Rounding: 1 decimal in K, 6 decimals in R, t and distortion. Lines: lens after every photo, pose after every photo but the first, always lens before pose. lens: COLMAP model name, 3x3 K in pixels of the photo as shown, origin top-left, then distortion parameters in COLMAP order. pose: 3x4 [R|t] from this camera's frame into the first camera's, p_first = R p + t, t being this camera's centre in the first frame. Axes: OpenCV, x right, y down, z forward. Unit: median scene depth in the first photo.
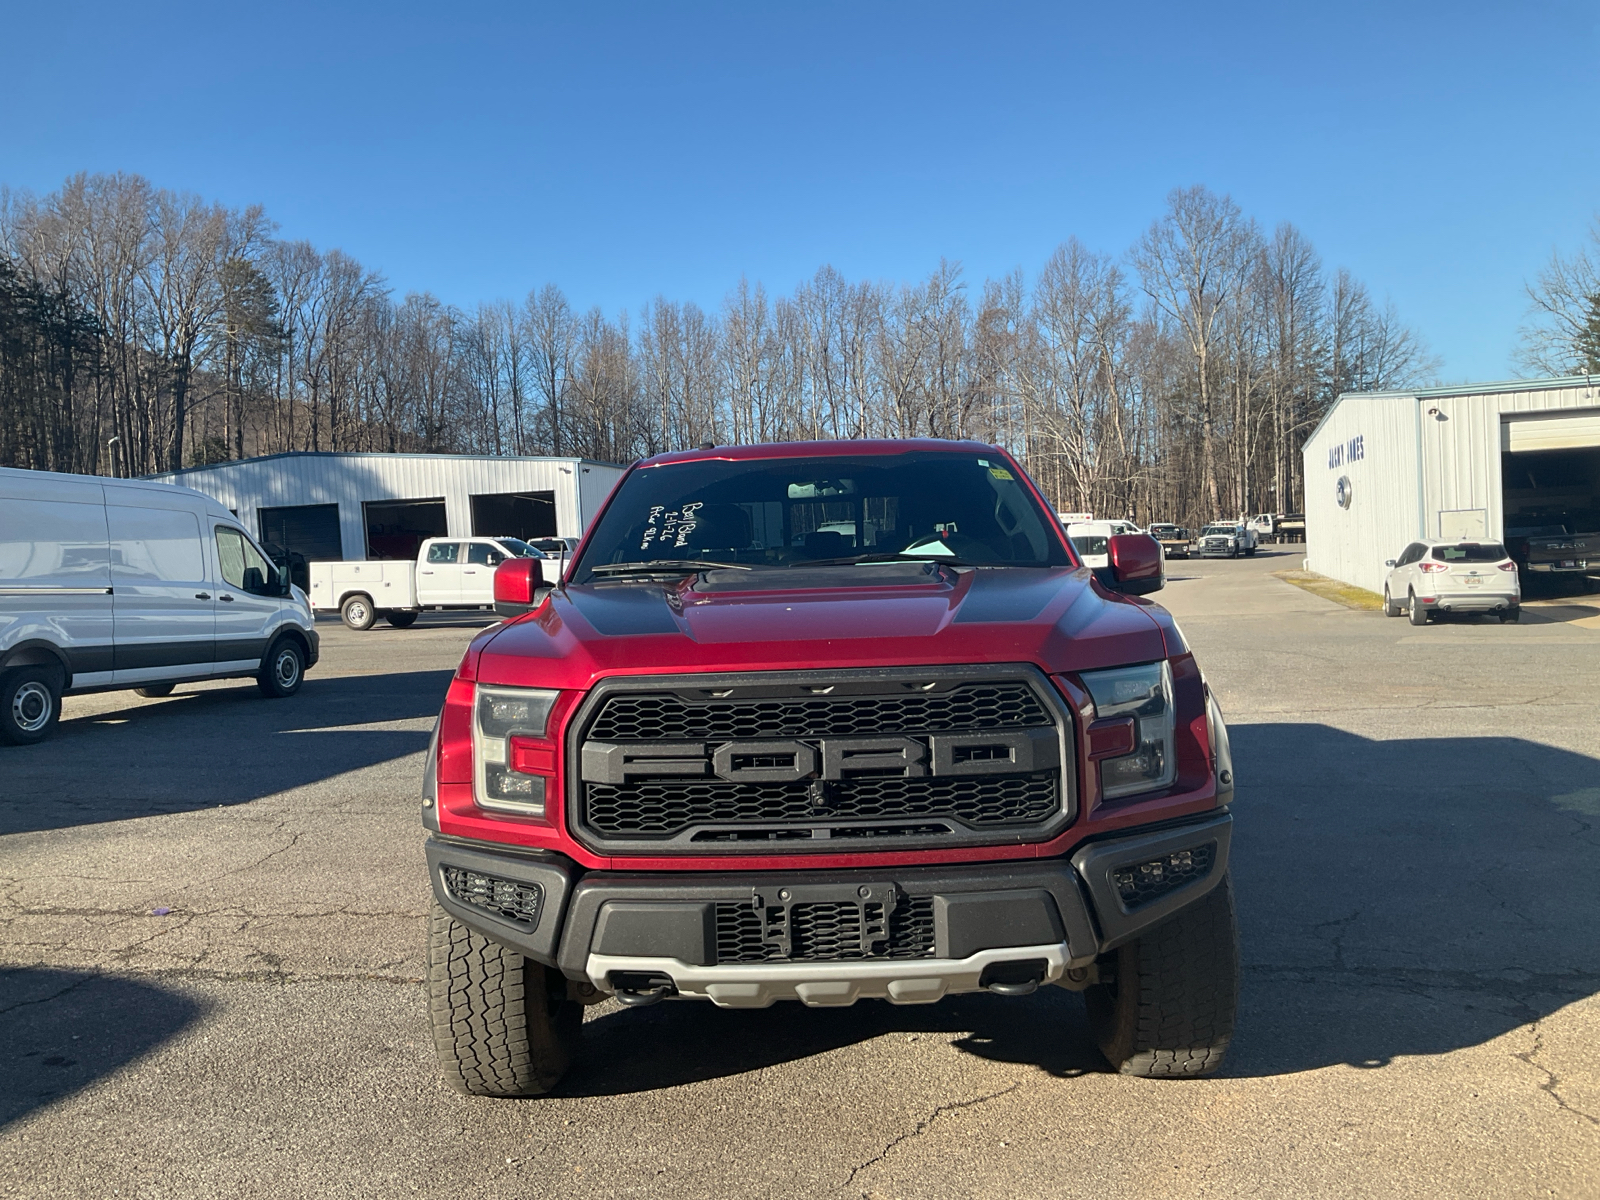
lens RADIAL K [[1330.1, 0, 794.3], [0, 1330.1, 601.5], [0, 0, 1]] dist [0.011325, -0.012017]
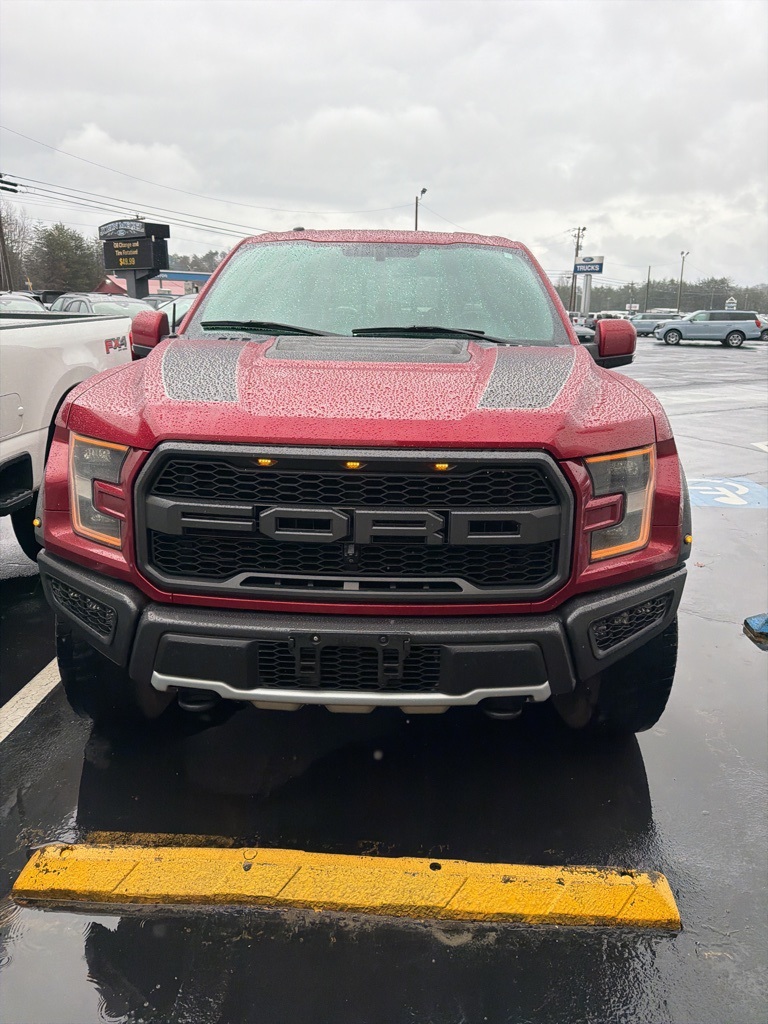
lens RADIAL K [[742.6, 0, 384.0], [0, 742.6, 512.0], [0, 0, 1]] dist [0.039480, -0.001394]
pose [[0.998155, 0.056787, 0.021512, 0.029144], [-0.060303, 0.968610, 0.241161, -0.045173], [-0.007142, -0.242013, 0.970247, 0.354716]]
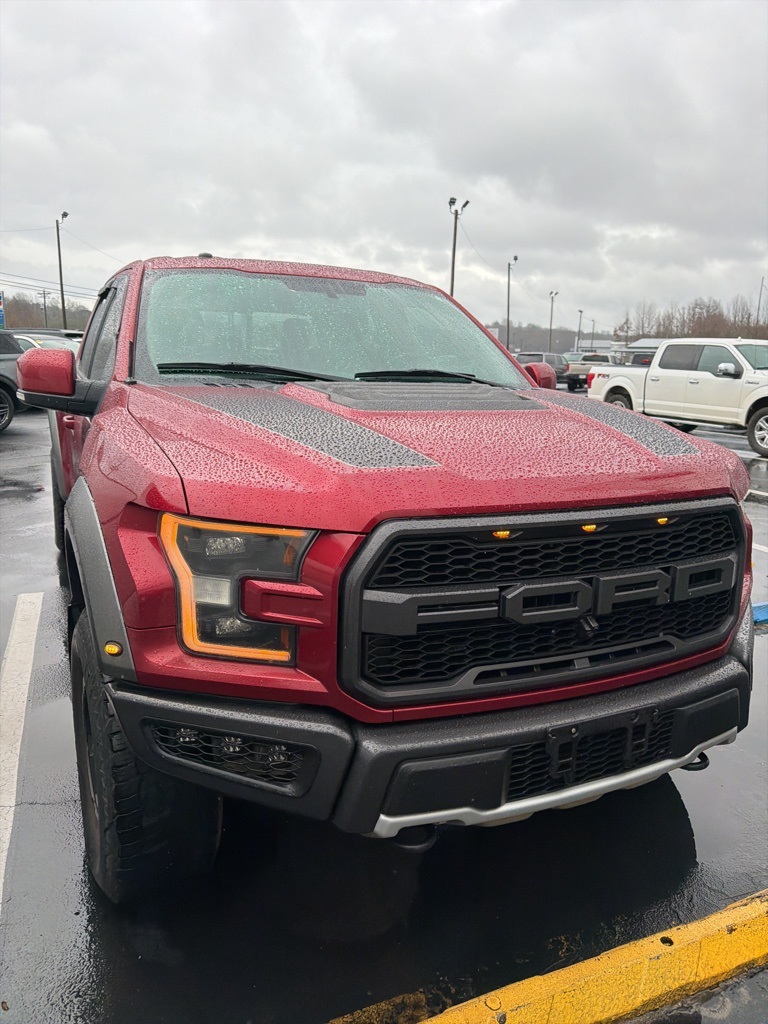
lens RADIAL K [[759.8, 0, 424.9], [0, 759.8, 516.4], [0, 0, 1]] dist [-0.003206, -0.007808]
pose [[0.884086, -0.027531, 0.466513, -0.342439], [-0.059586, 0.983475, 0.170959, -0.031024], [-0.463511, -0.178940, 0.867835, 0.523228]]
